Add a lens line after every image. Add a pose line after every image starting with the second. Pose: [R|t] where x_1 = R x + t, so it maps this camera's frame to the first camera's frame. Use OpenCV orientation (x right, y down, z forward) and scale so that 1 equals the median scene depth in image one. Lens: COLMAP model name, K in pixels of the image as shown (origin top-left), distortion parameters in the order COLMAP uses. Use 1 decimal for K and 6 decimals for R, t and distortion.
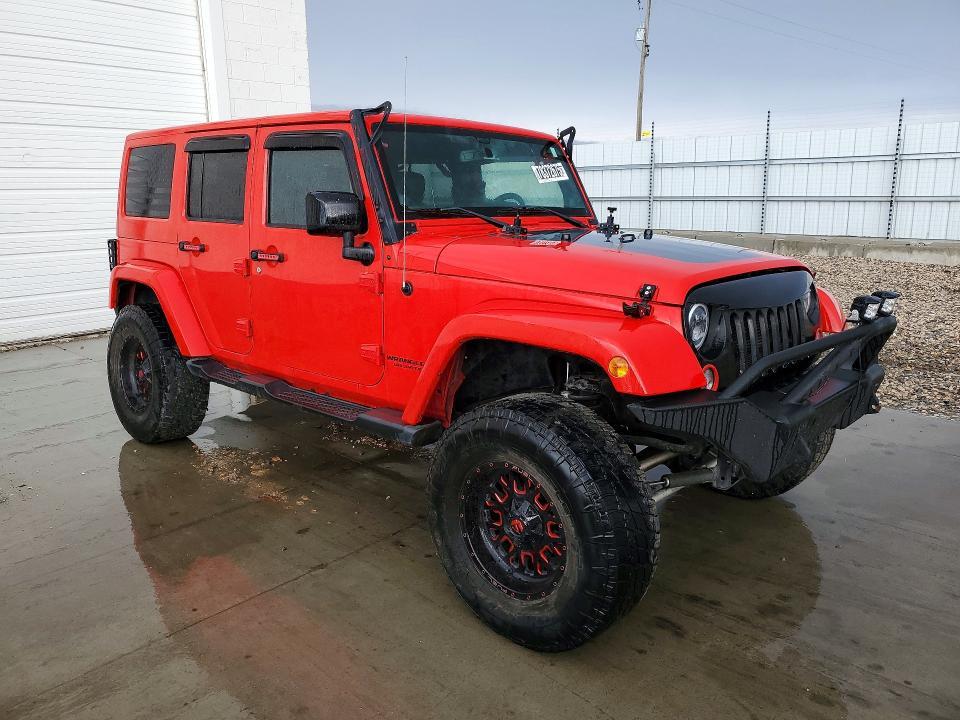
lens RADIAL K [[737.4, 0, 492.2], [0, 737.4, 359.3], [0, 0, 1]] dist [0.027276, -0.003654]
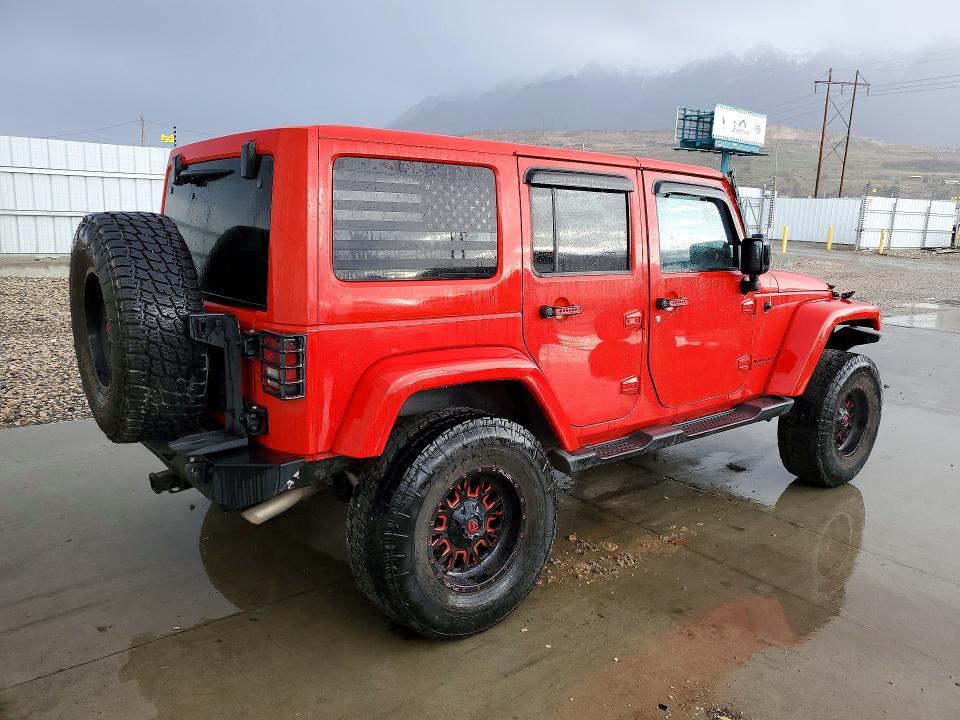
lens RADIAL K [[737.4, 0, 492.2], [0, 737.4, 359.3], [0, 0, 1]] dist [0.027276, -0.003654]
pose [[0.138231, -0.180782, 0.973761, -1.175257], [0.185682, 0.970496, 0.153817, -0.233944], [-0.972838, 0.159547, 0.167721, 0.959919]]
